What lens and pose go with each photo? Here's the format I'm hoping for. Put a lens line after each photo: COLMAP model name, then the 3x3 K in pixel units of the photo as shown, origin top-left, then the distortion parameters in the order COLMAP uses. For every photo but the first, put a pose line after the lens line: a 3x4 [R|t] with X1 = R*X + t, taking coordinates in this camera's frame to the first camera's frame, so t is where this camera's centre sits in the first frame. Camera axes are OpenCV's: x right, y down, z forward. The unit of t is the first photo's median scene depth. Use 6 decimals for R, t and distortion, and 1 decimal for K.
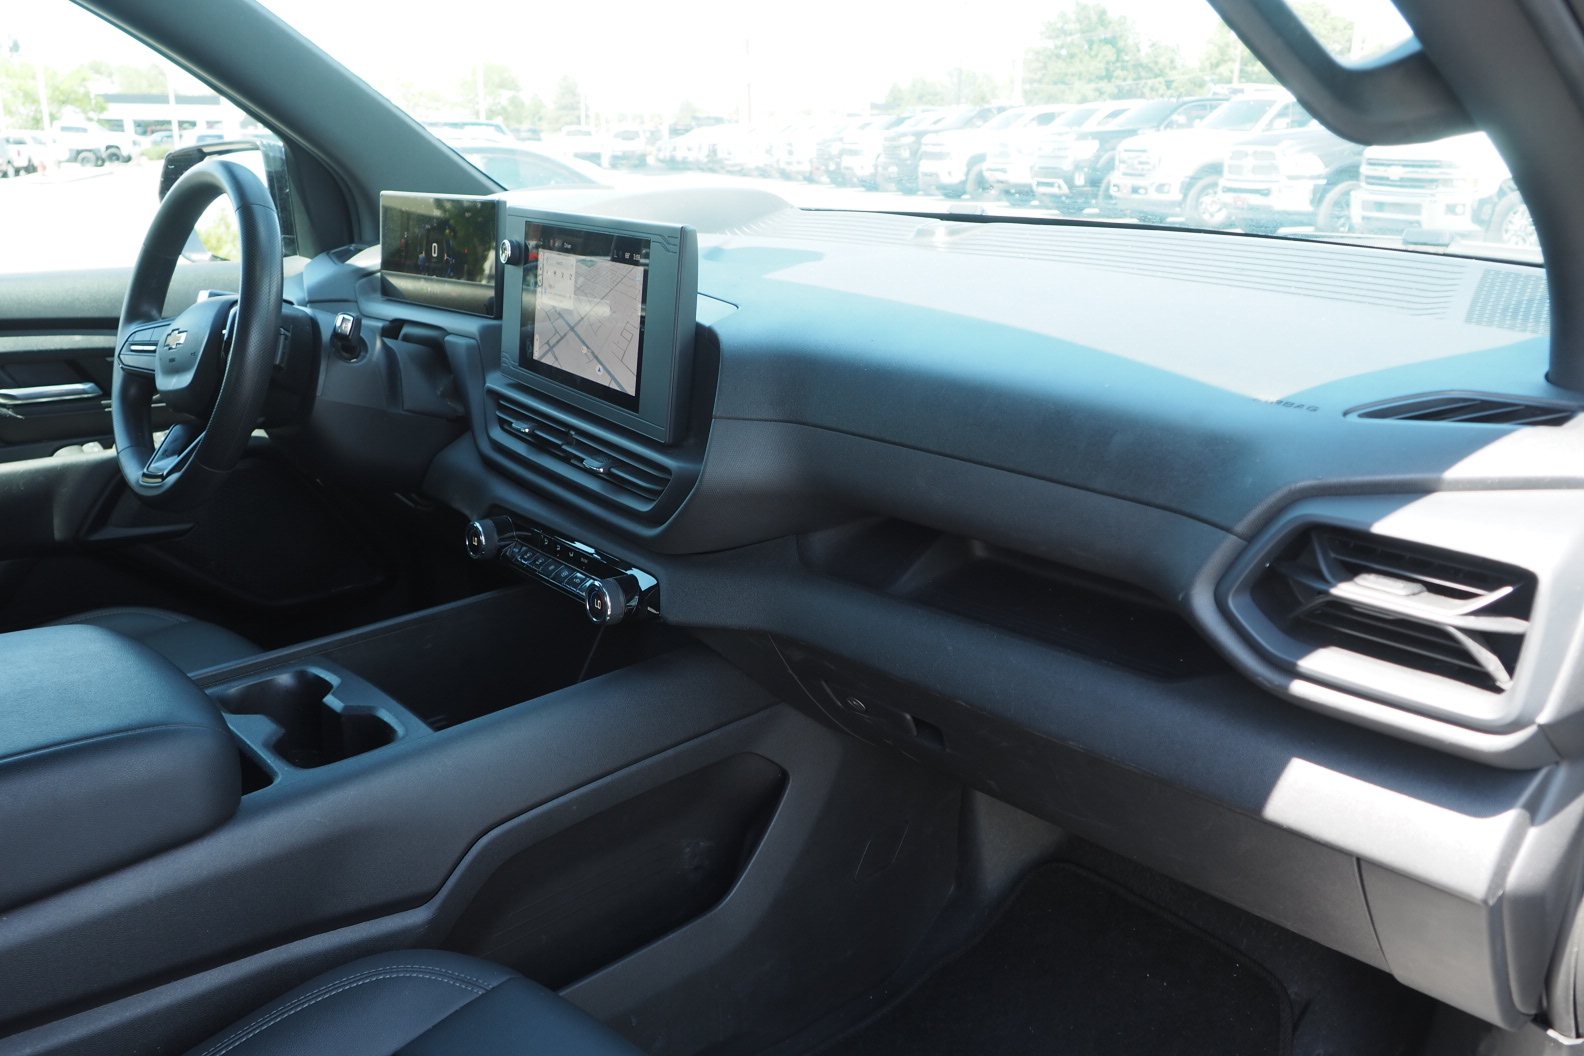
lens RADIAL K [[1244.7, 0, 795.0], [0, 1244.7, 537.6], [0, 0, 1]] dist [-0.017724, 0.011213]
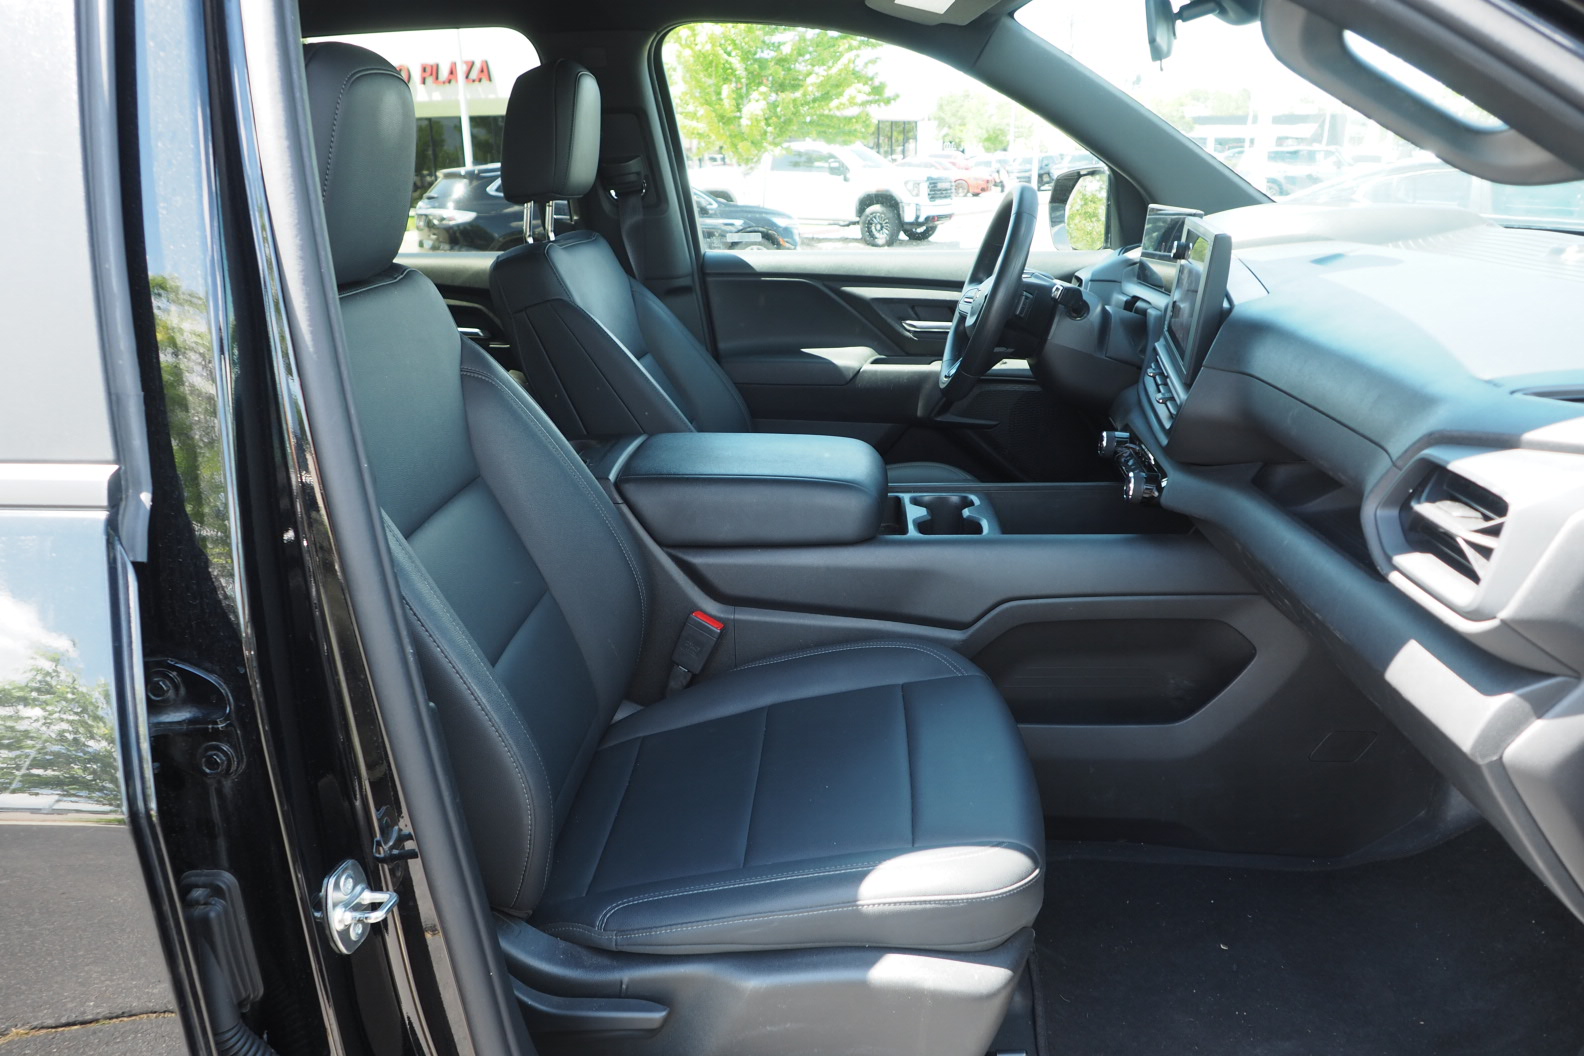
lens RADIAL K [[1130.5, 0, 799.4], [0, 1130.5, 540.1], [0, 0, 1]] dist [-0.025542, 0.012034]
pose [[0.687319, 0.215994, -0.693498, 0.475476], [-0.200944, 0.974043, 0.104218, 0.049195], [0.698007, 0.067723, 0.712881, -0.209817]]
